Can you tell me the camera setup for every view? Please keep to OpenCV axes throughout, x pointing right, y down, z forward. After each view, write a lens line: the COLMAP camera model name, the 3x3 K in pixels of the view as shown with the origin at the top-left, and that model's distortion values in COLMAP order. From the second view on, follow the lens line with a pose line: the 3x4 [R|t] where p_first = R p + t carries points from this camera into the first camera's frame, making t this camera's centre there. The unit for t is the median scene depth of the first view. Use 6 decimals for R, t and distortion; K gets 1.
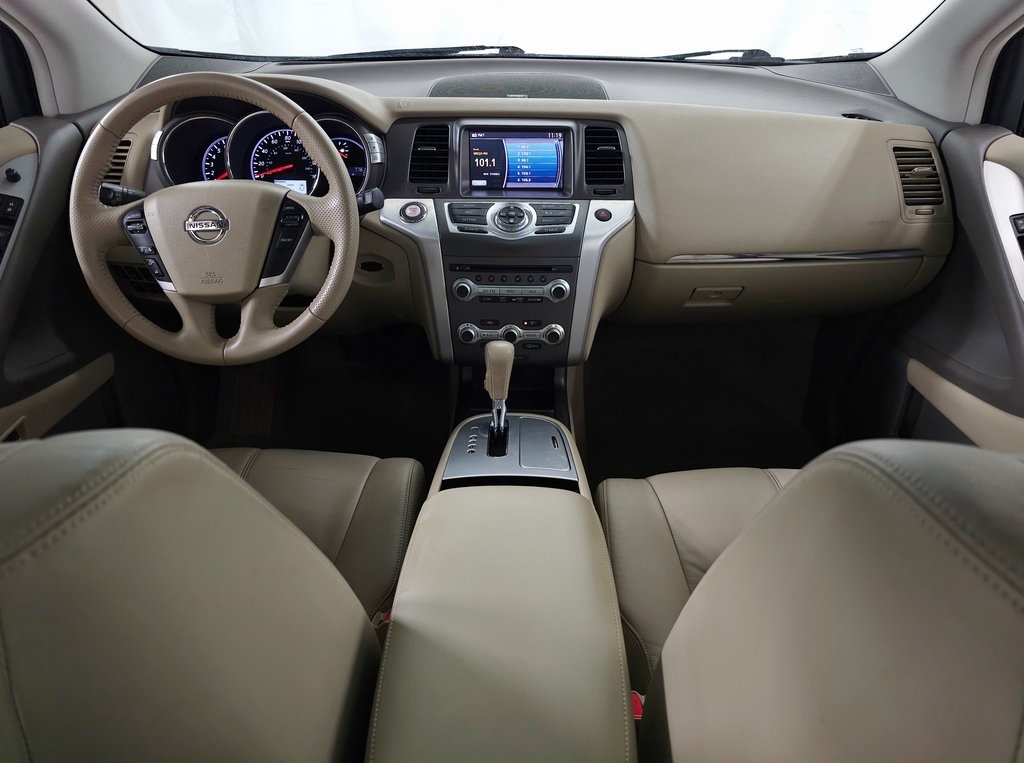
lens RADIAL K [[703.7, 0, 512.0], [0, 703.7, 381.5], [0, 0, 1]] dist [0.052804, -0.055648]
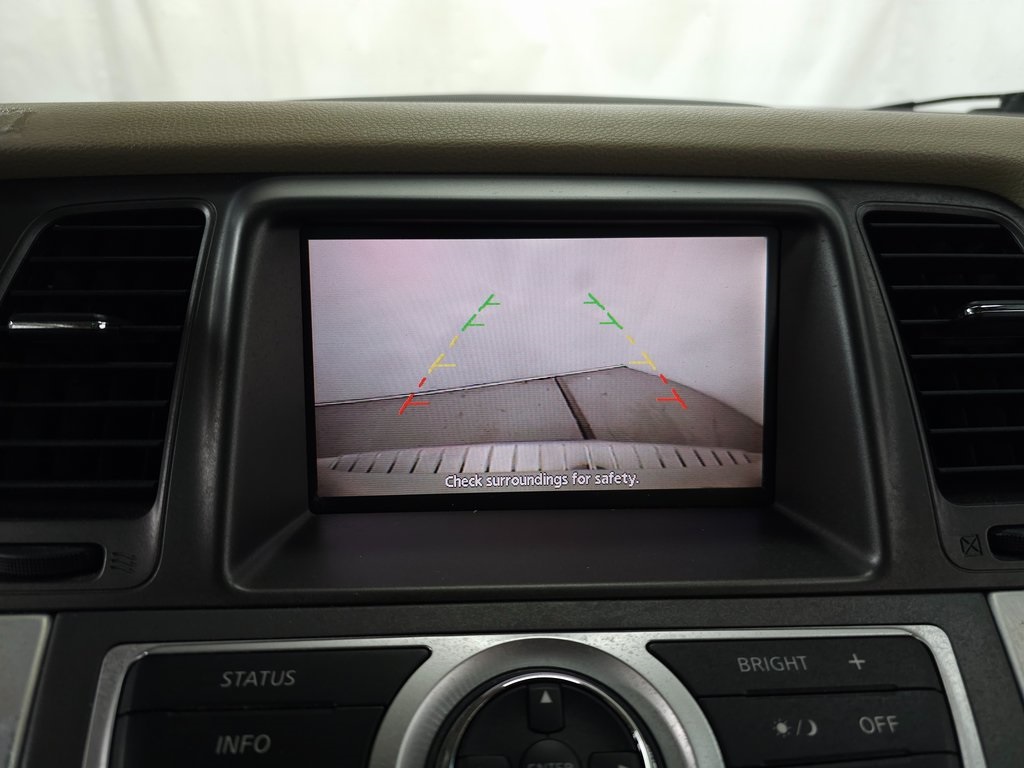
lens RADIAL K [[721.4, 0, 511.0], [0, 721.4, 398.7], [0, 0, 1]] dist [0.048087, -0.066058]
pose [[0.997760, -0.021997, 0.063182, -0.016367], [0.033728, 0.980990, -0.191103, -0.269030], [-0.057778, 0.192806, 0.979534, 0.810400]]
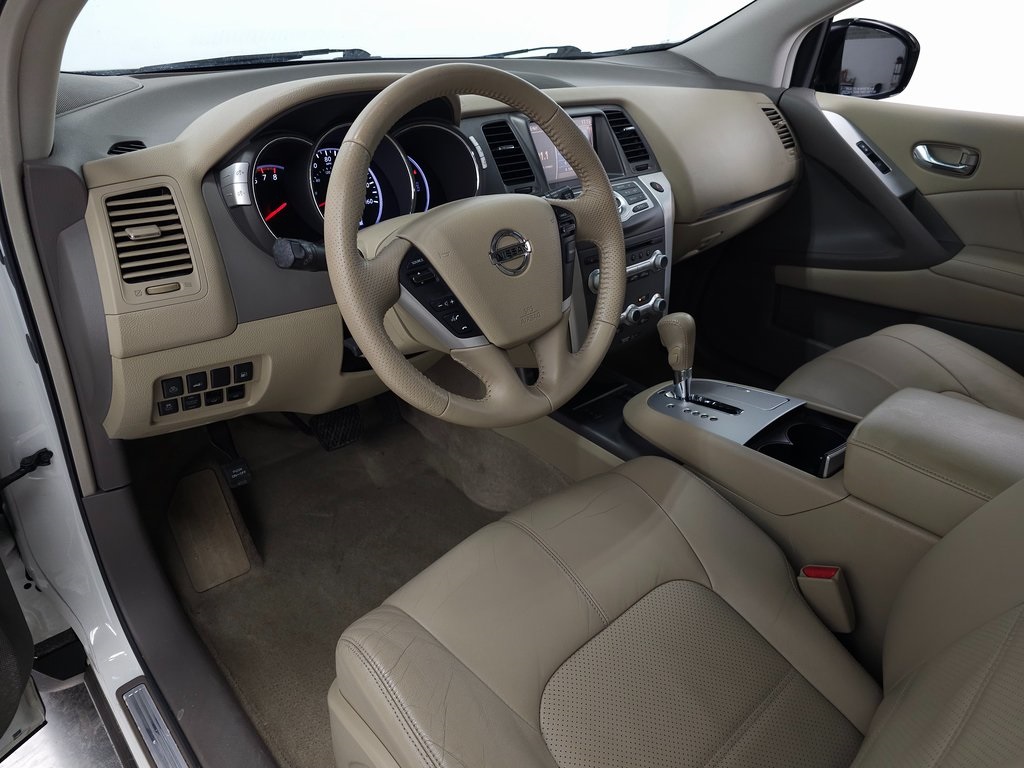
lens RADIAL K [[702.3, 0, 511.4], [0, 702.3, 379.3], [0, 0, 1]] dist [0.050691, -0.060262]
pose [[0.725358, -0.310806, 0.614211, -0.771949], [0.328138, 0.940485, 0.088391, -0.122825], [-0.605129, 0.137430, 0.784176, 0.312570]]
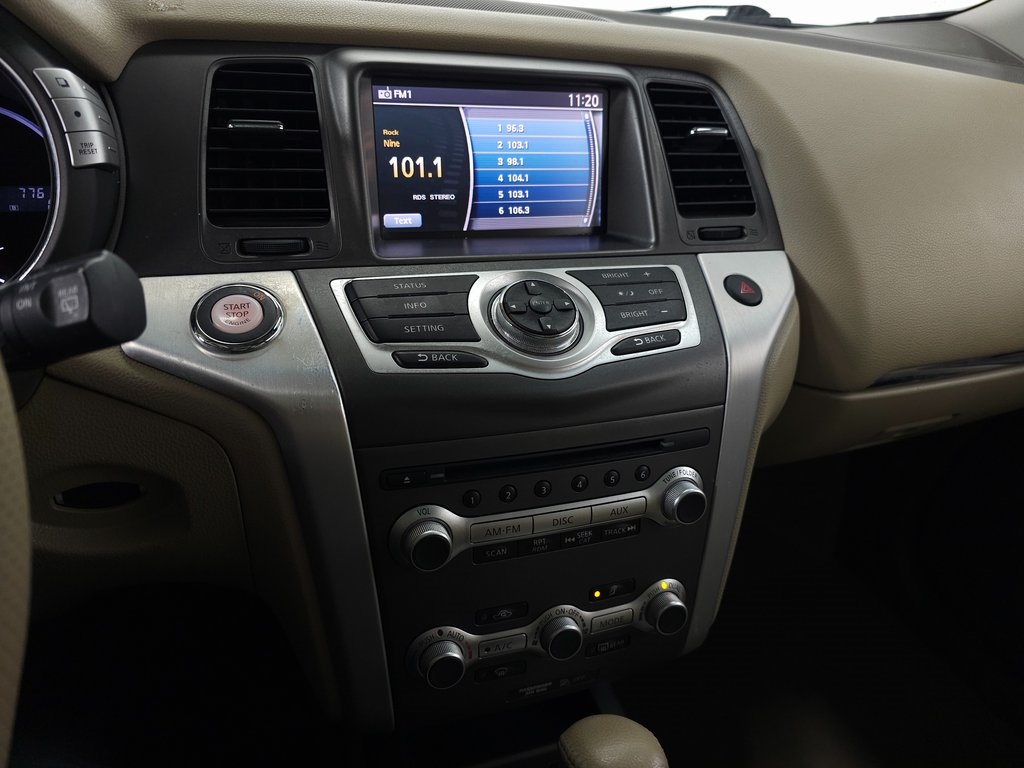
lens RADIAL K [[702.3, 0, 511.4], [0, 702.3, 379.3], [0, 0, 1]] dist [0.050691, -0.060262]
pose [[0.939769, -0.101721, 0.326323, -0.127483], [0.118746, 0.992388, -0.032628, -0.182078], [-0.320521, 0.069412, 0.944695, 0.646345]]
